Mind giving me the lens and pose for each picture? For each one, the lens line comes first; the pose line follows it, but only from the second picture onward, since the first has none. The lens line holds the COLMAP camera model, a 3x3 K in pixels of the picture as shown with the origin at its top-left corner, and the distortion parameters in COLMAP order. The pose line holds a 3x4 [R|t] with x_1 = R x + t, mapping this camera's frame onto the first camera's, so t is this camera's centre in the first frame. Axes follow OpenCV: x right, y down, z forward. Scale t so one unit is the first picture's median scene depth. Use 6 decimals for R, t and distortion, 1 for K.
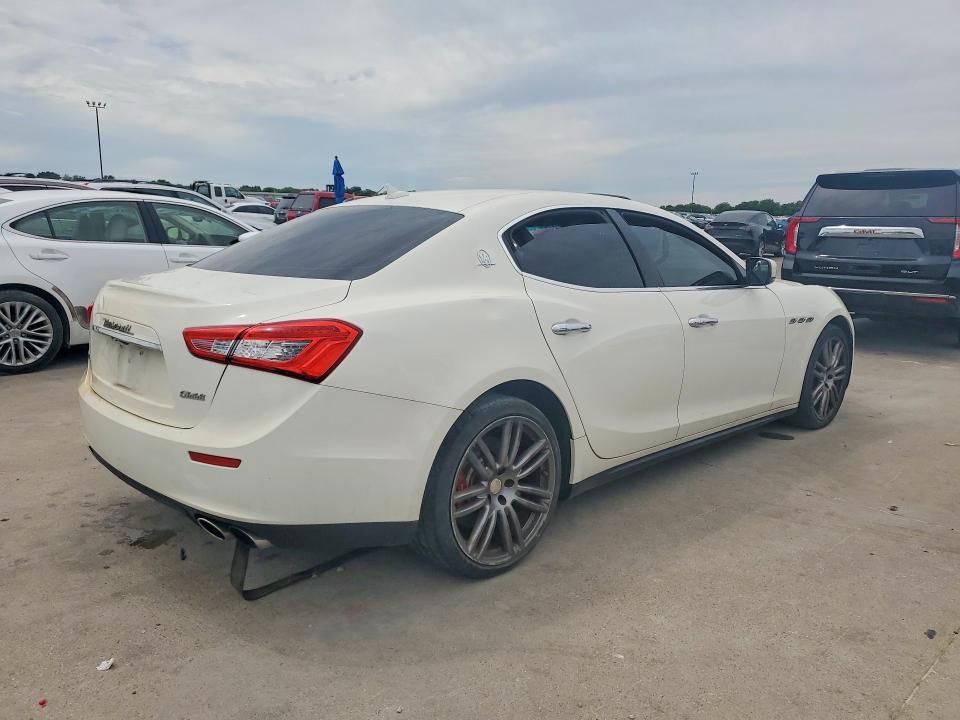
lens RADIAL K [[744.2, 0, 484.5], [0, 744.2, 358.4], [0, 0, 1]] dist [0.001942, 0.014227]
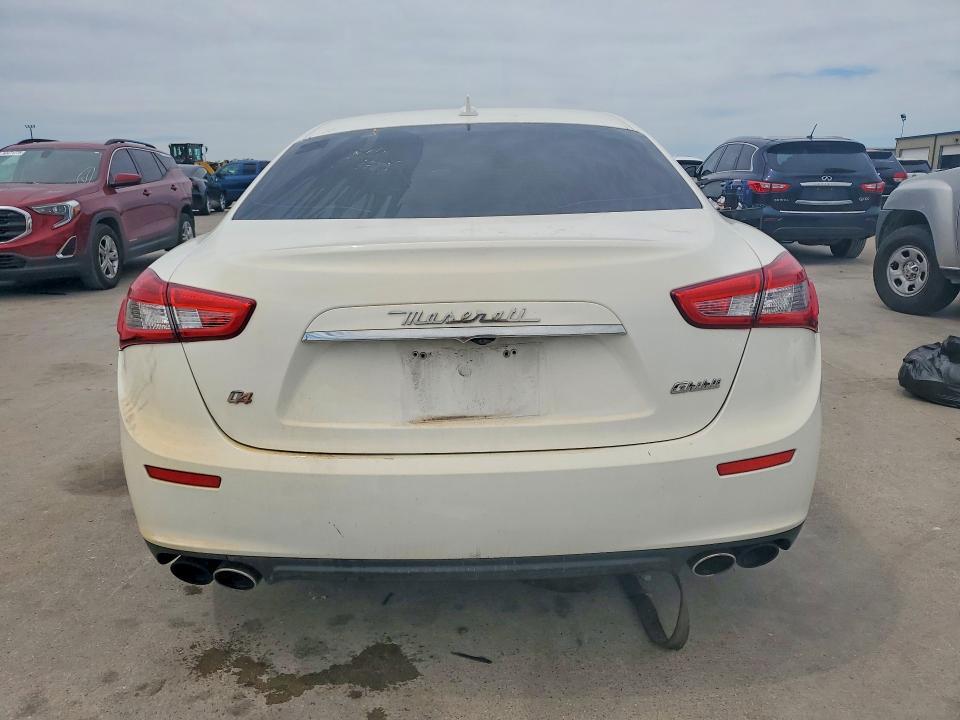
lens RADIAL K [[744.2, 0, 486.3], [0, 744.2, 365.0], [0, 0, 1]] dist [0.001942, 0.014227]
pose [[0.702012, -0.198153, 0.684043, -0.904557], [0.154646, 0.980007, 0.125180, -0.075913], [-0.695172, 0.017907, 0.718621, 0.594466]]
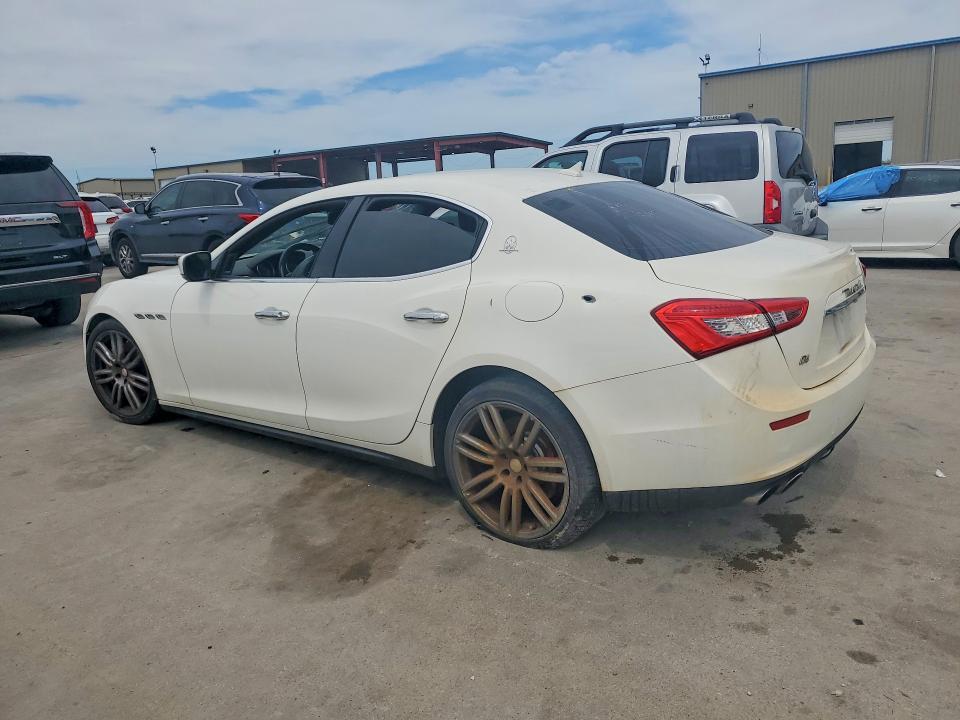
lens RADIAL K [[744.2, 0, 485.9], [0, 744.2, 363.7], [0, 0, 1]] dist [0.001942, 0.014227]
pose [[-0.146293, -0.242818, 0.958978, -1.531479], [0.227194, 0.935248, 0.271468, -0.368943], [-0.962799, 0.257587, -0.081654, 1.686308]]
